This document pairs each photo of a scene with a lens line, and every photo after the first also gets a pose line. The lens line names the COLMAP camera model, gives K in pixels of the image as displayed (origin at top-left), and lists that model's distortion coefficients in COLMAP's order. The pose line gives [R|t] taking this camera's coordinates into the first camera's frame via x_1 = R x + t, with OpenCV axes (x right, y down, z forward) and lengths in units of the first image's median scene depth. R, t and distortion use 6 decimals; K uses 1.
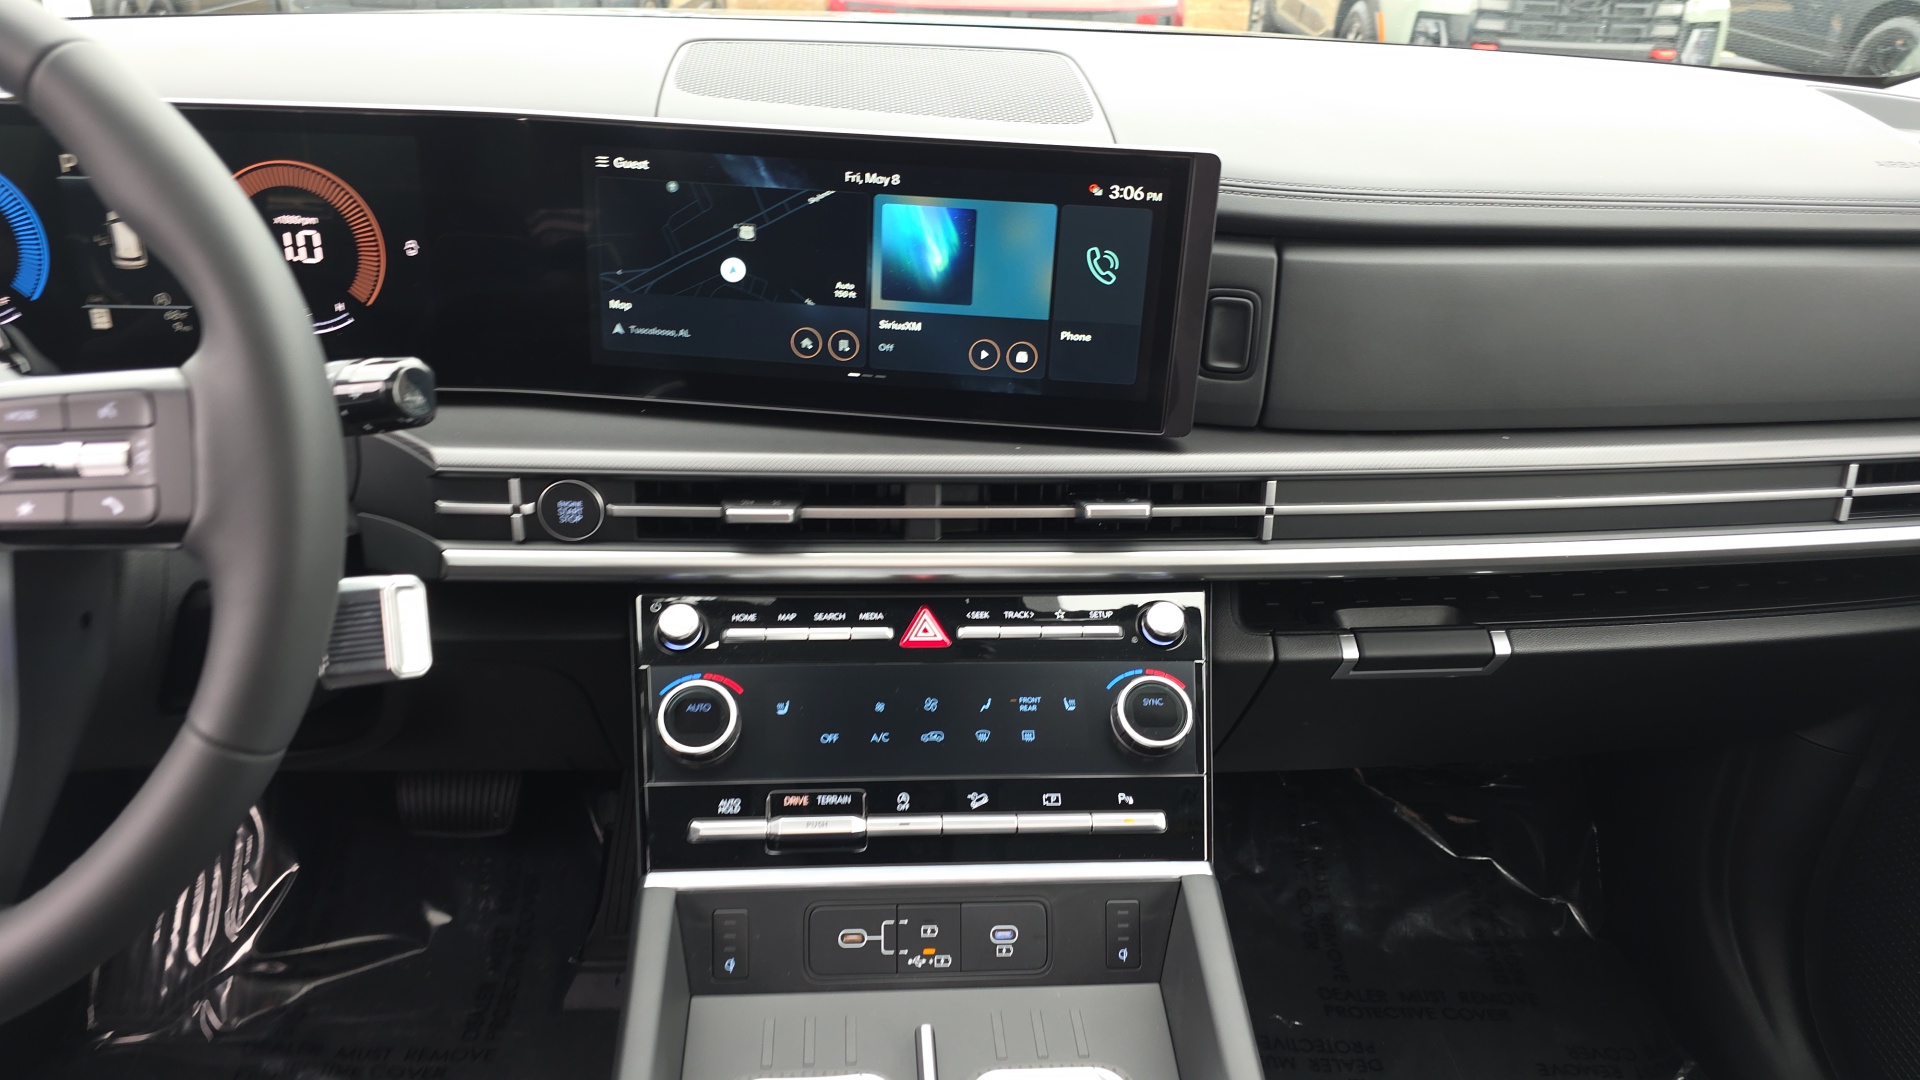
lens RADIAL K [[1297.5, 0, 943.5], [0, 1297.5, 559.7], [0, 0, 1]] dist [0.064955, -0.066950]
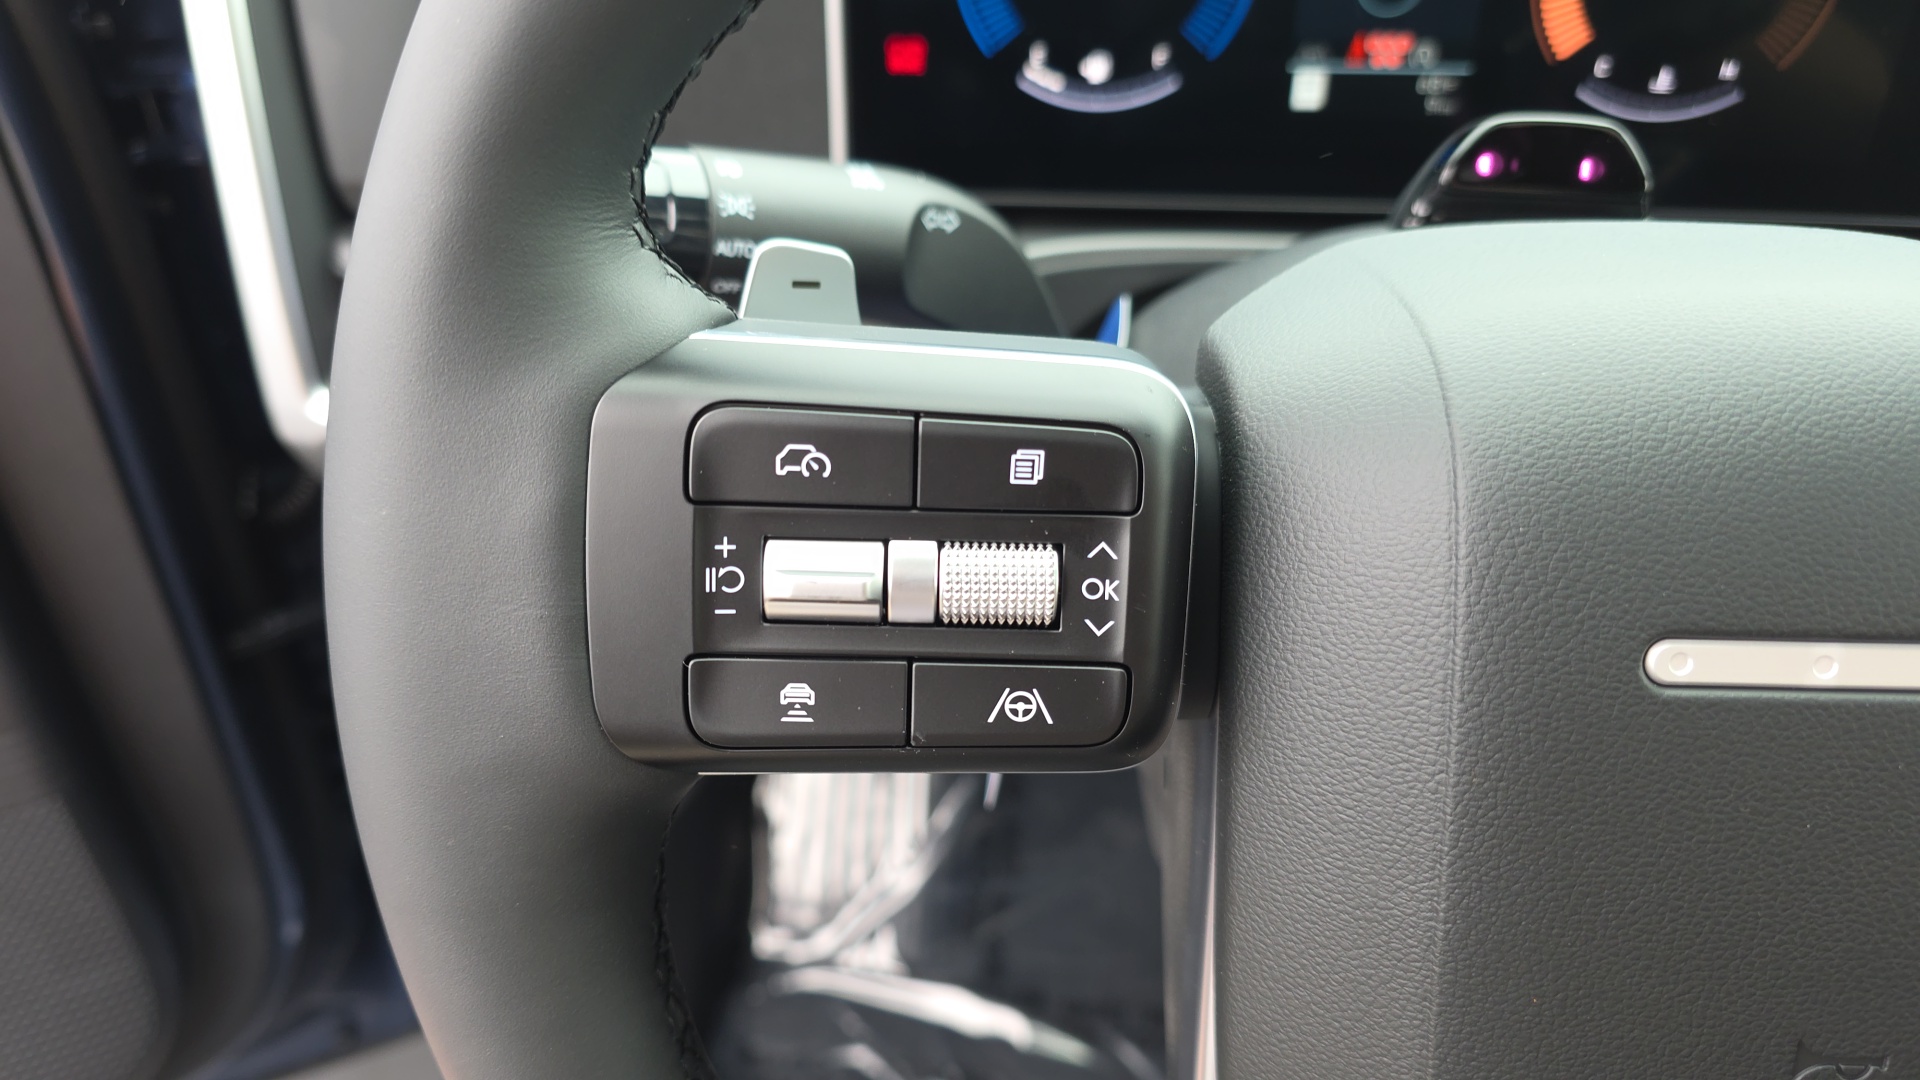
lens RADIAL K [[1345.7, 0, 933.1], [0, 1345.7, 578.8], [0, 0, 1]] dist [0.064582, -0.118898]
pose [[0.989831, 0.055241, -0.131085, -0.715050], [-0.026957, 0.977663, 0.208440, -0.093804], [0.139672, -0.202787, 0.969211, 0.359762]]
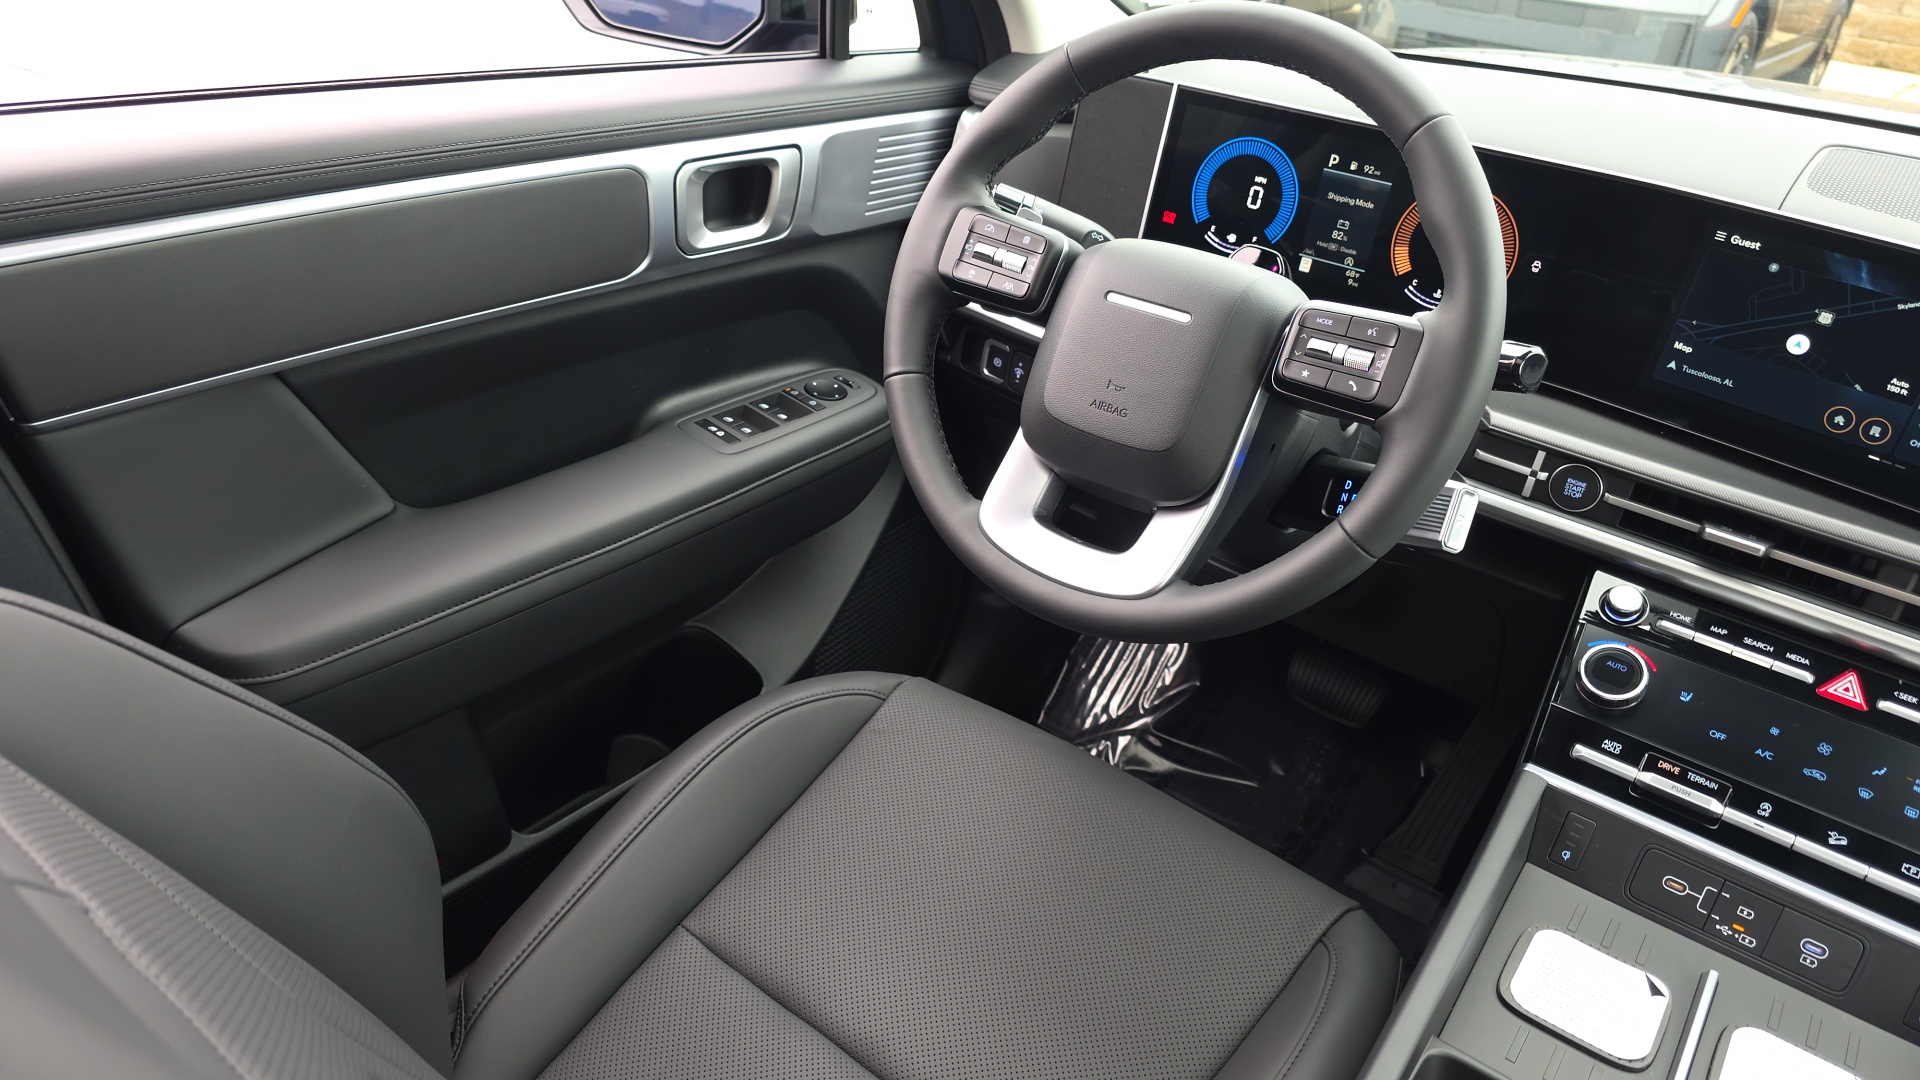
lens RADIAL K [[1297.5, 0, 943.5], [0, 1297.5, 559.7], [0, 0, 1]] dist [0.064955, -0.066950]
pose [[0.750668, 0.359407, -0.554369, -0.008892], [-0.356769, 0.926745, 0.117726, 0.097738], [0.556070, 0.109408, 0.823903, -0.408841]]
